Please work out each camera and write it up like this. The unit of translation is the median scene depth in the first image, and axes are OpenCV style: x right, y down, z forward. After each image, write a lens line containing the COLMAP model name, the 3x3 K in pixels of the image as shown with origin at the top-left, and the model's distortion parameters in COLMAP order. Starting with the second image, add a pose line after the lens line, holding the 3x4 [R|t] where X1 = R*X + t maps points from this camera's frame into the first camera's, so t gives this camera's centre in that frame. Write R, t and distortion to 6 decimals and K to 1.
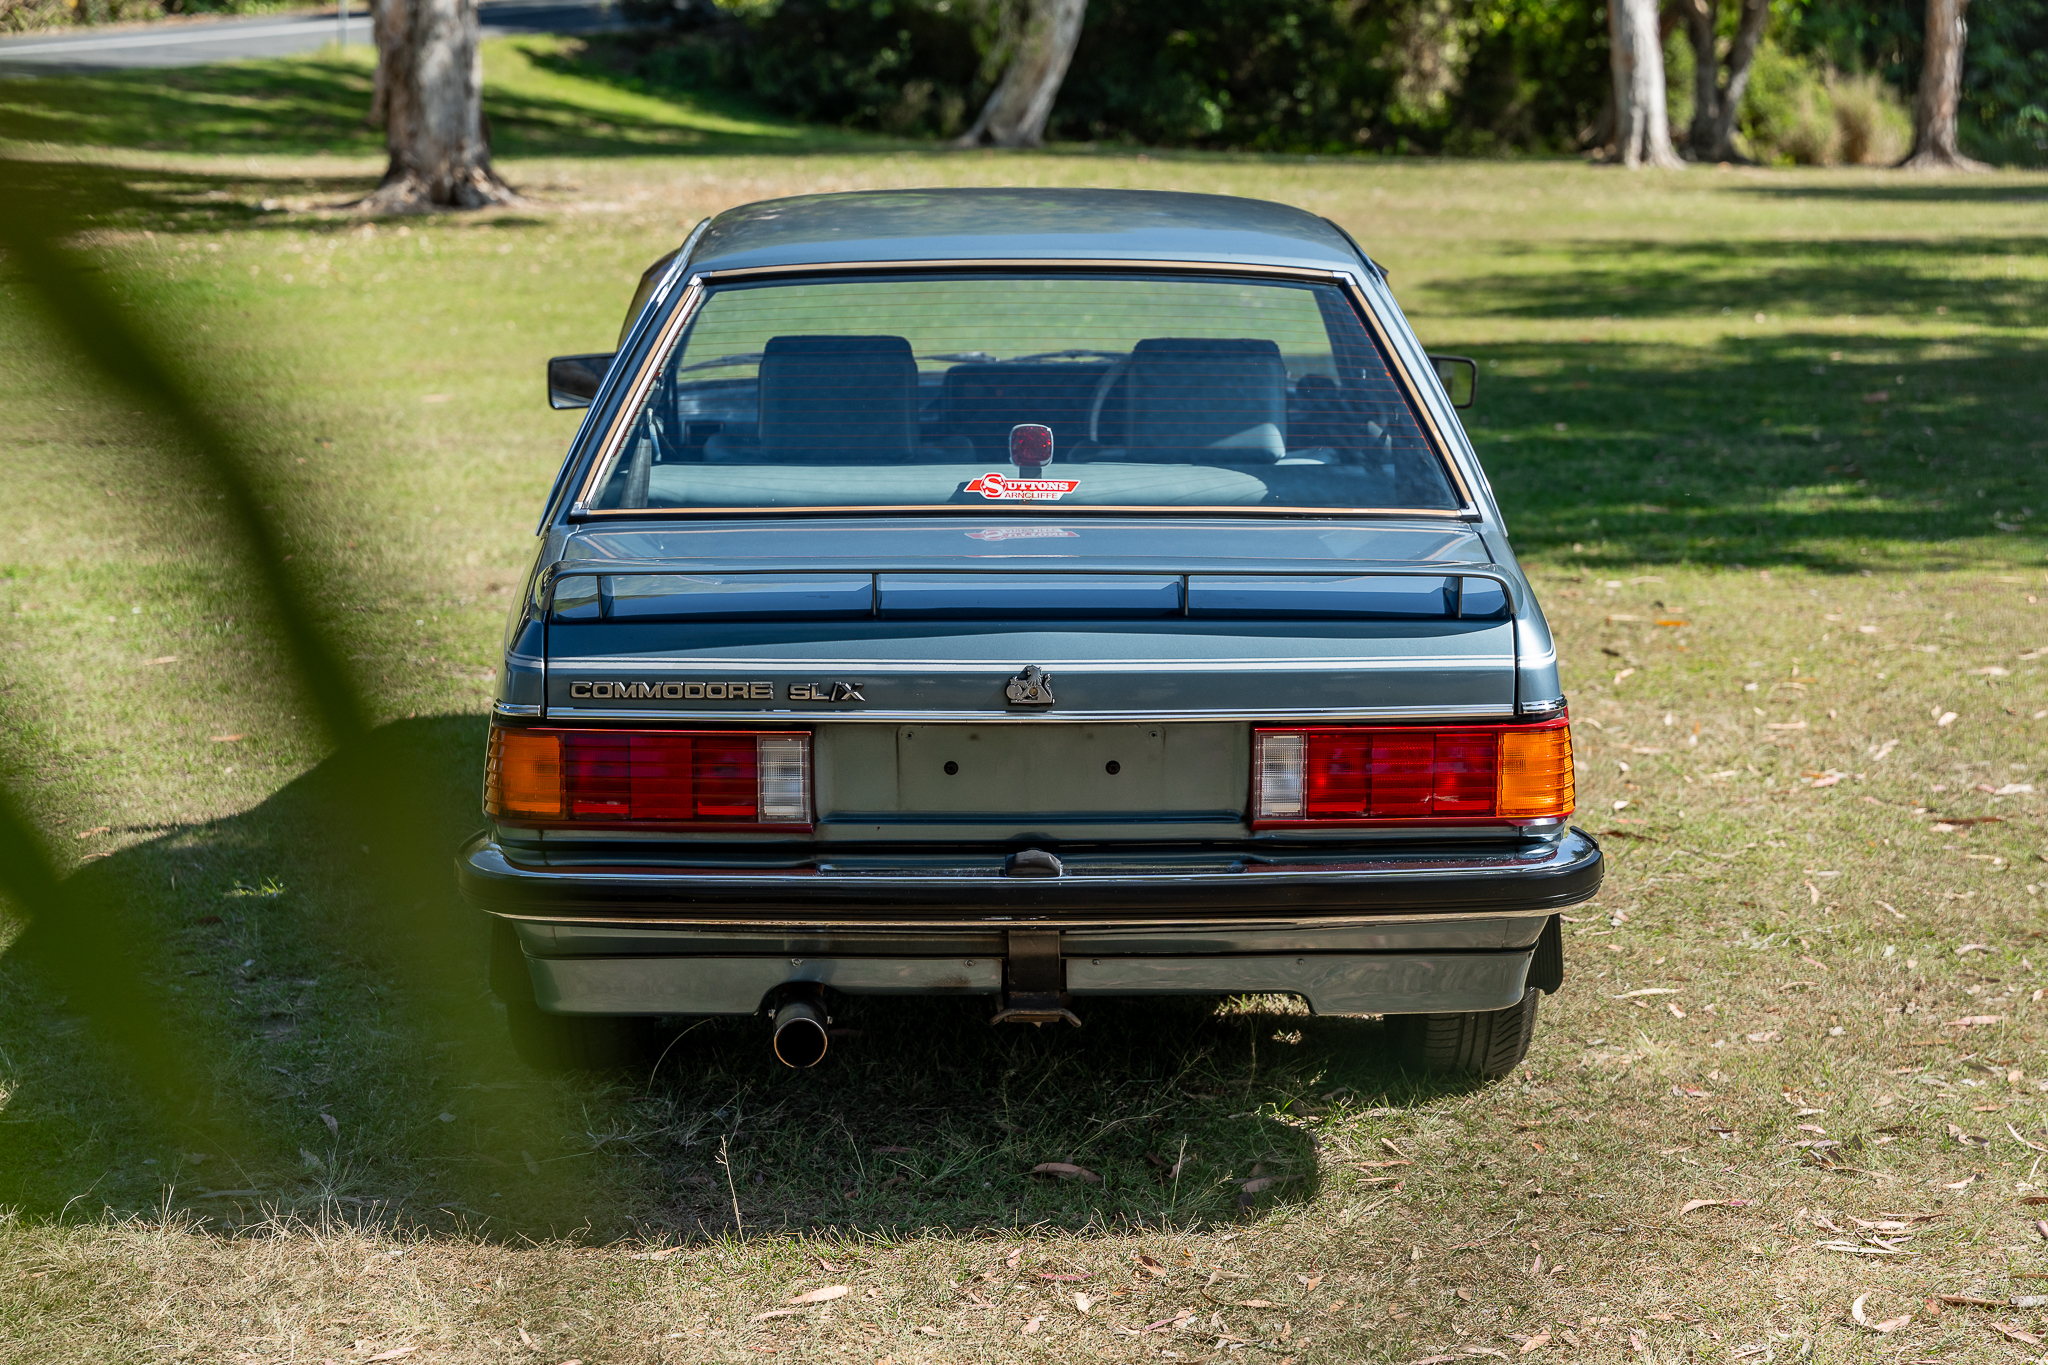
lens RADIAL K [[4162.9, 0, 1031.5], [0, 4162.9, 701.8], [0, 0, 1]] dist [0.027393, 0.000000]
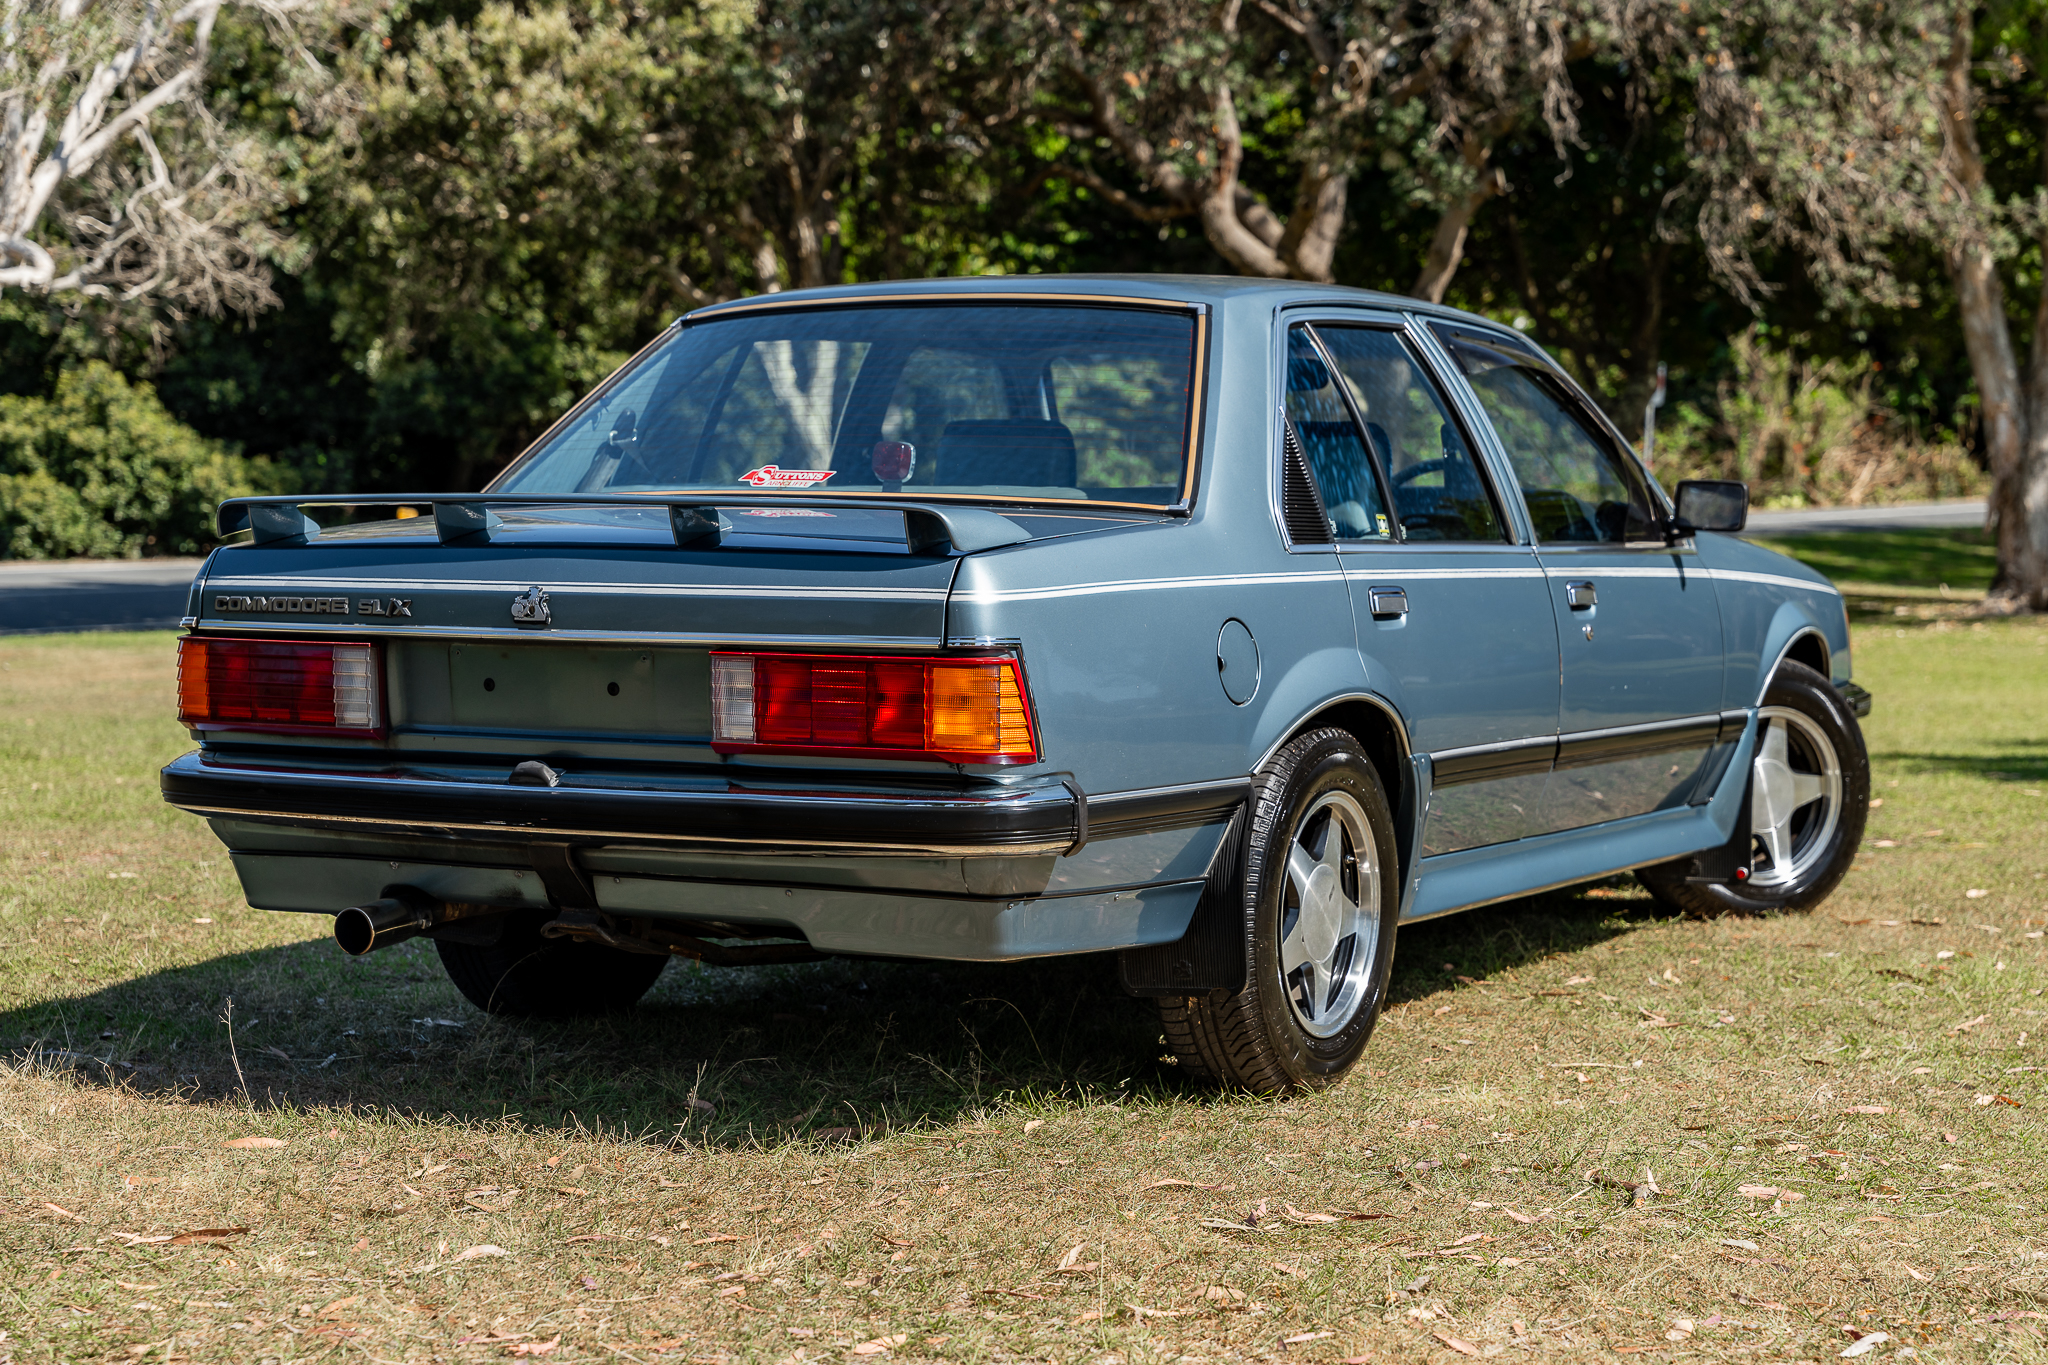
lens RADIAL K [[3462.9, 0, 1043.0], [0, 3462.9, 673.4], [0, 0, 1]] dist [0.070235, 0.000000]
pose [[0.871315, 0.027211, -0.489969, 0.483745], [-0.086118, 0.991445, -0.098083, 0.078782], [0.483108, 0.127657, 0.866204, 0.258923]]
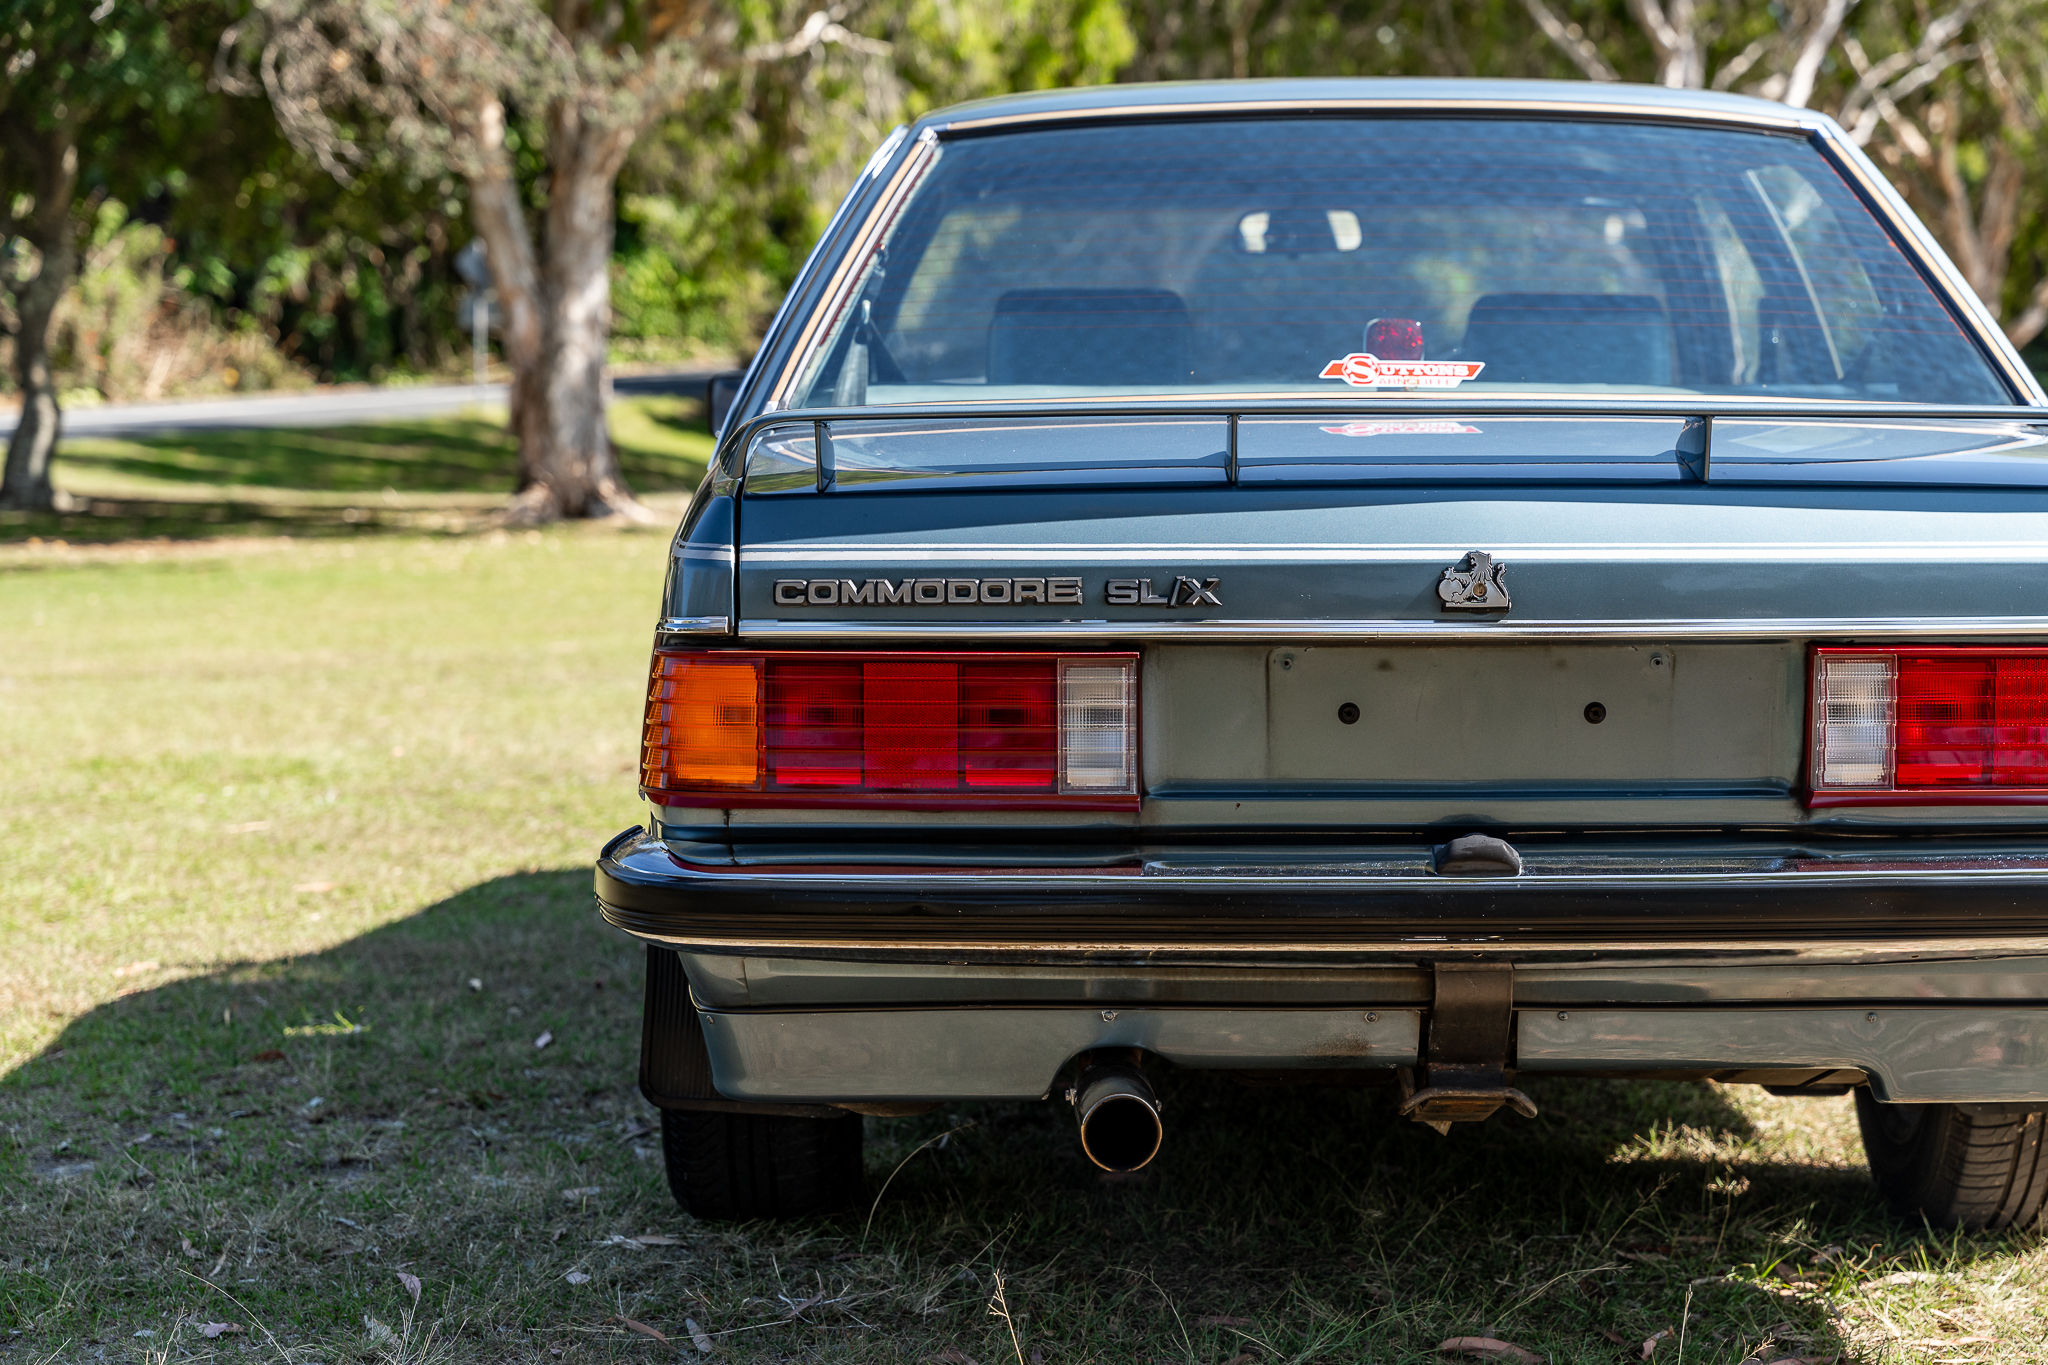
lens RADIAL K [[3811.0, 0, 1029.1], [0, 3811.0, 694.1], [0, 0, 1]] dist [0.039696, 0.000000]
pose [[0.999811, -0.001151, -0.019391, -0.051677], [-0.000628, 0.995807, -0.091477, 0.060493], [0.019415, 0.091472, 0.995618, 0.353147]]
